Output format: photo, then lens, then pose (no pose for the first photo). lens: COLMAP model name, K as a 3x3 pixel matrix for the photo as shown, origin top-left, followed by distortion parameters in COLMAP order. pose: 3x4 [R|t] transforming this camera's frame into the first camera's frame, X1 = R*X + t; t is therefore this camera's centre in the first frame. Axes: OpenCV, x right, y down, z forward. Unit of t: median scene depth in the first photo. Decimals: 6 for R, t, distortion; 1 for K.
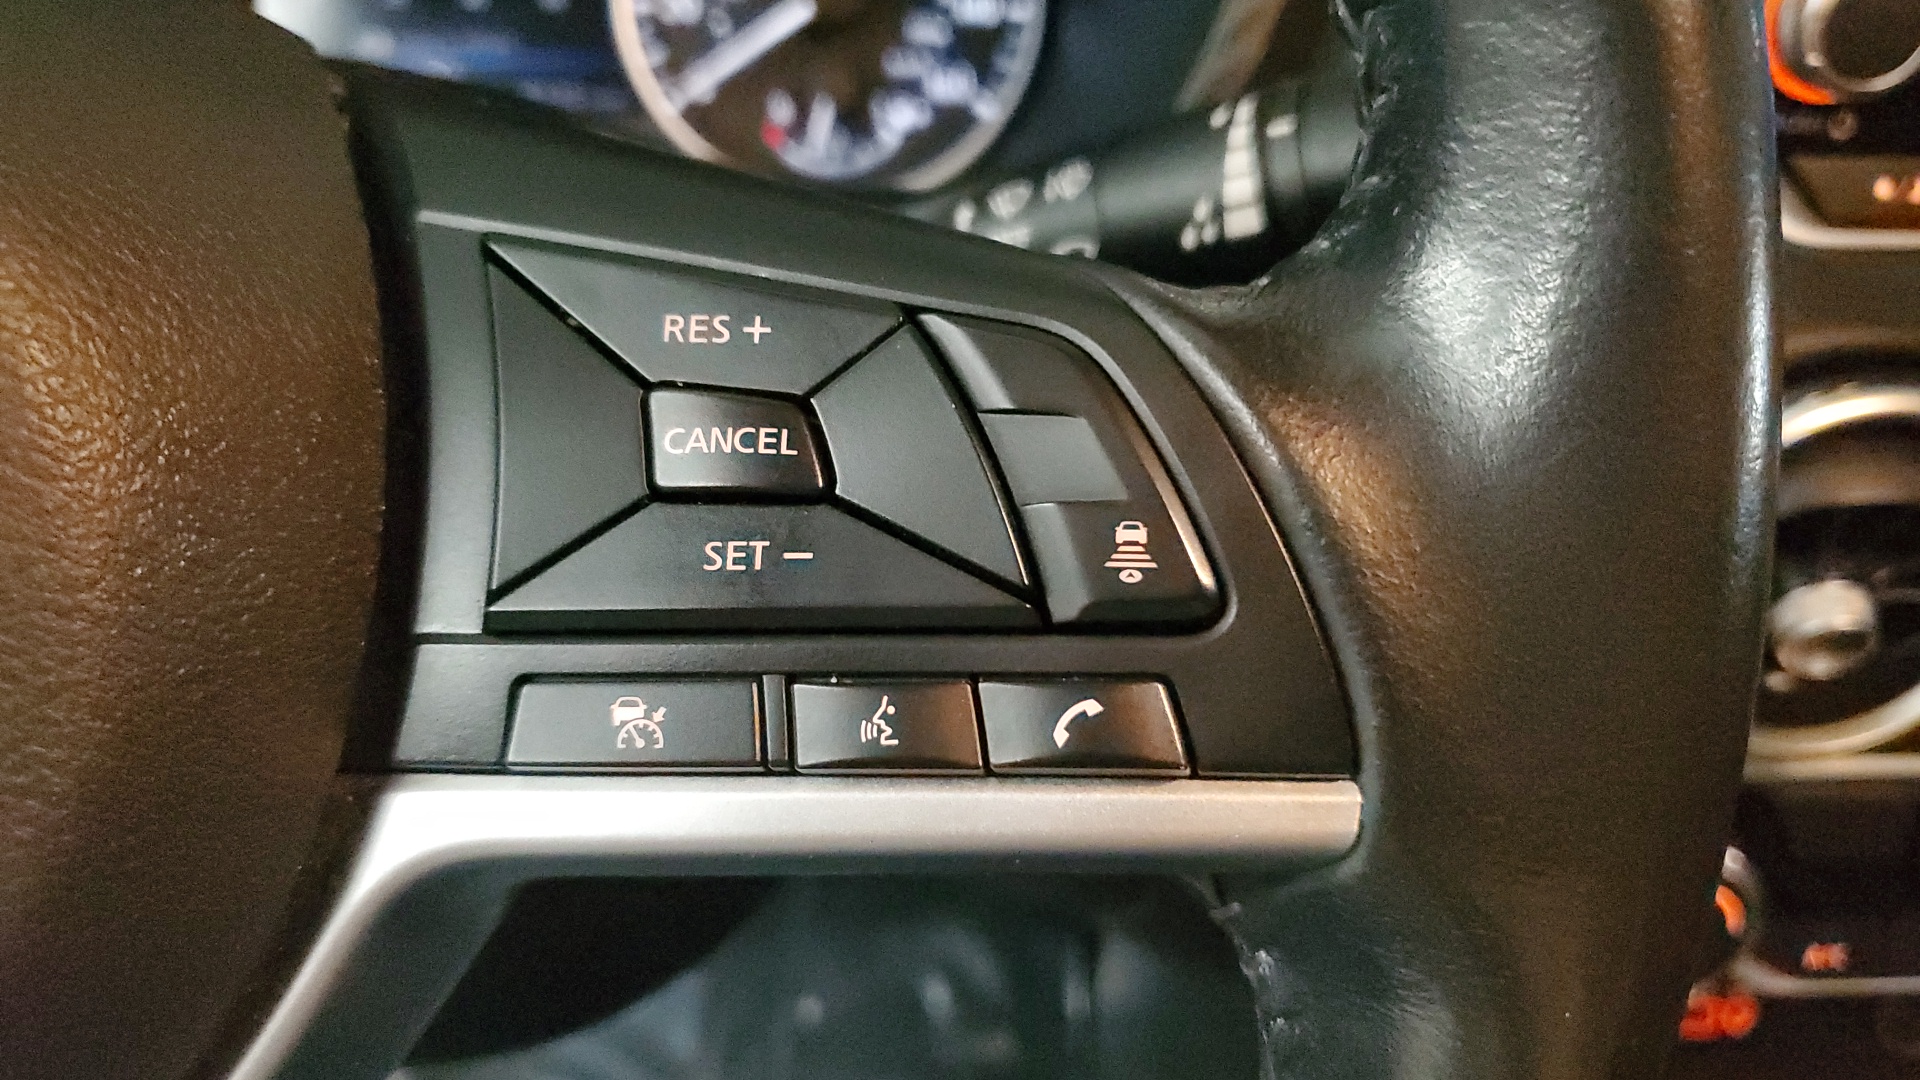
lens RADIAL K [[1657.0, 0, 961.2], [0, 1657.0, 579.1], [0, 0, 1]] dist [0.006087, 0.000321]
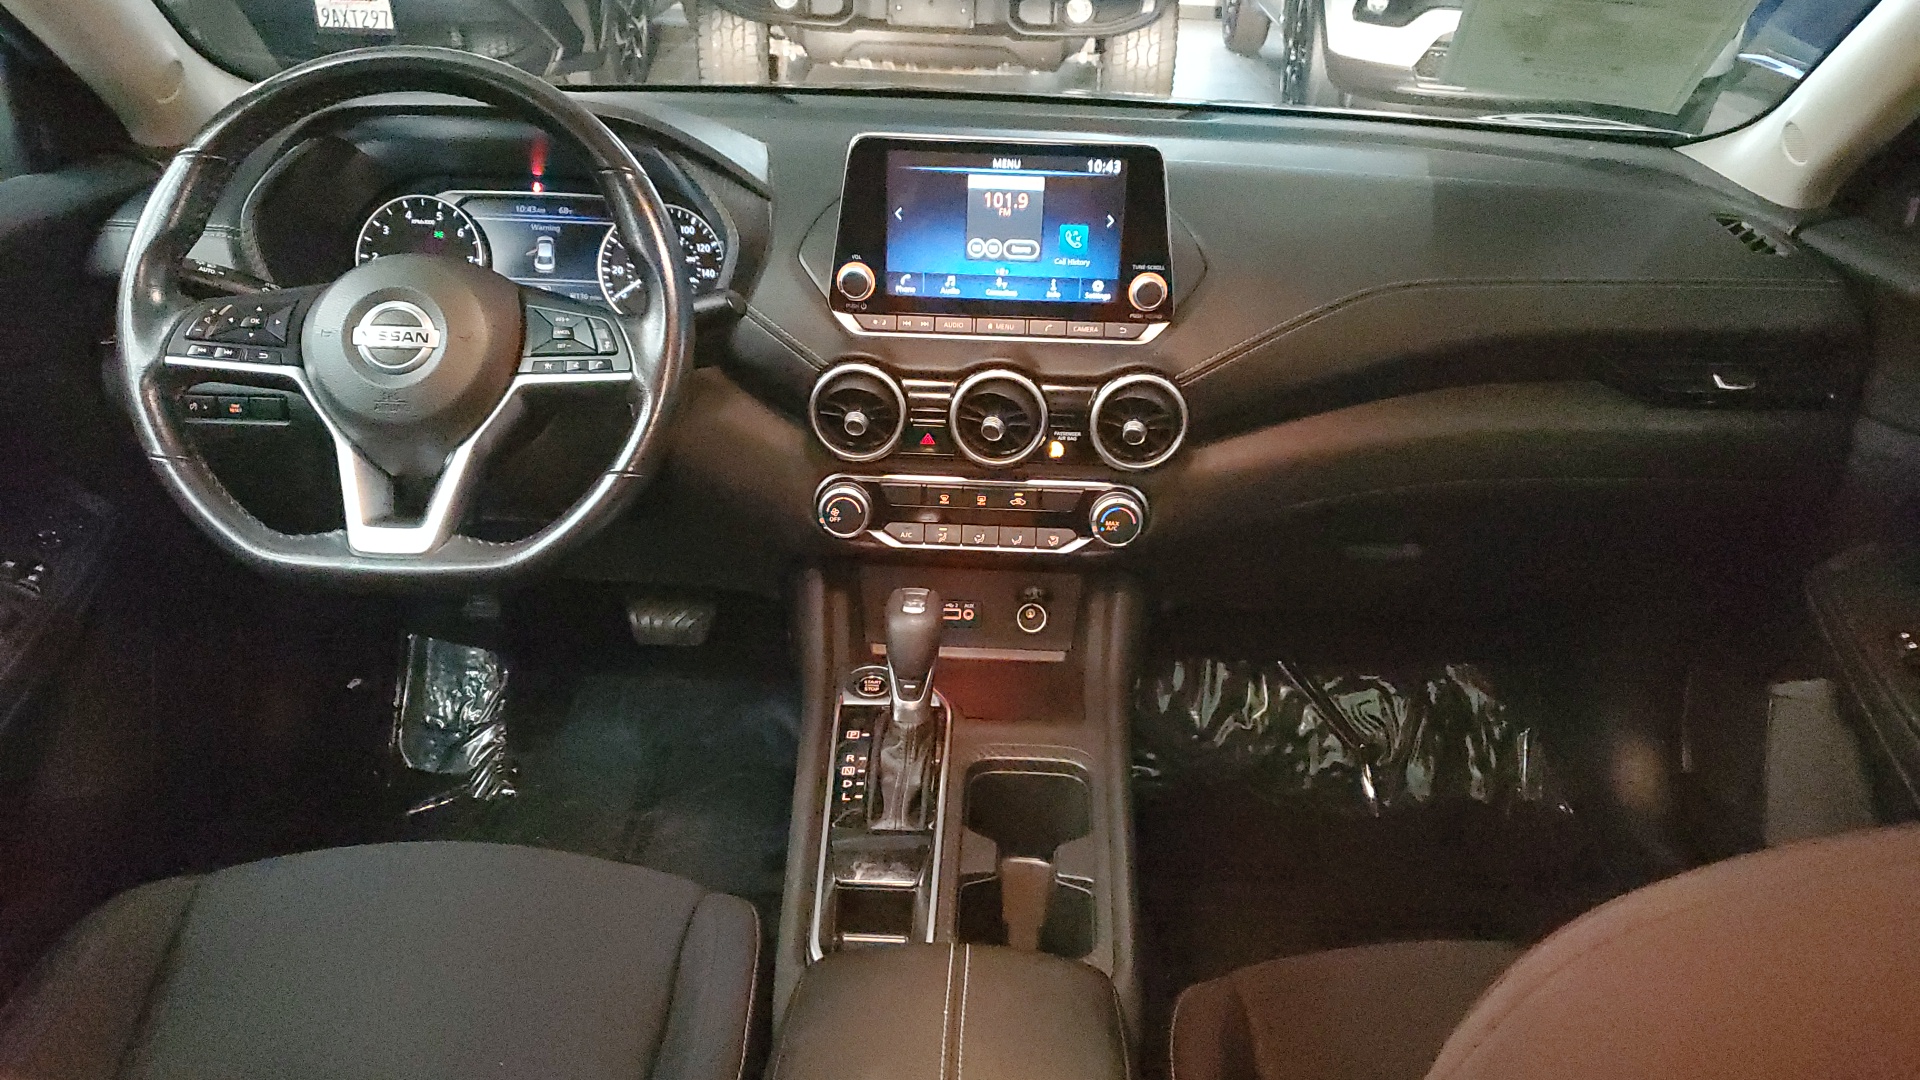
lens RADIAL K [[1545.1, 0, 958.9], [0, 1545.1, 609.3], [0, 0, 1]] dist [-0.000107, -0.002388]
pose [[0.997325, 0.030610, -0.066378, 2.111879], [-0.037362, 0.993981, -0.102987, 1.779680], [0.062826, 0.105191, 0.992465, -5.613120]]
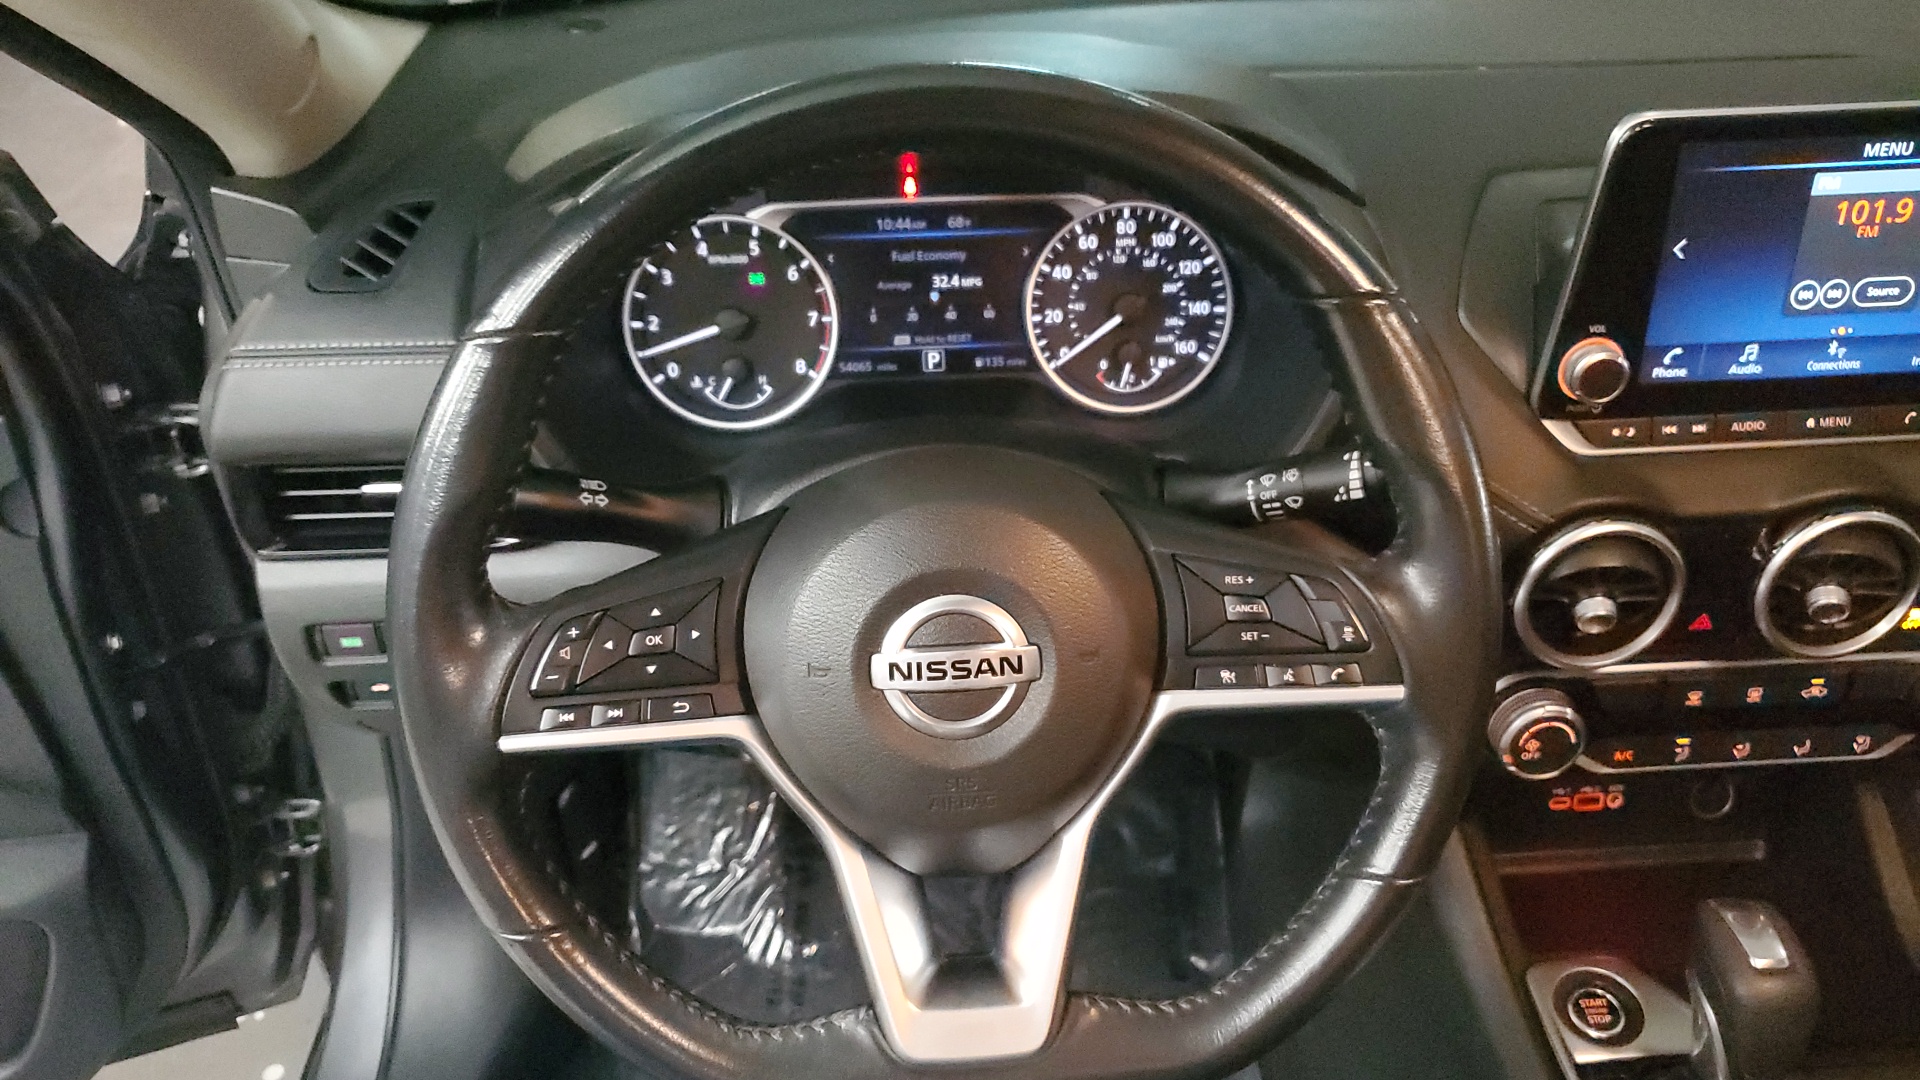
lens RADIAL K [[1571.9, 0, 960.8], [0, 1571.9, 558.1], [0, 0, 1]] dist [0.091234, -0.151450]
pose [[0.998598, -0.041007, -0.033485, -0.657553], [0.042156, 0.998520, 0.034363, -0.344057], [0.032027, -0.035727, 0.998848, -2.713741]]
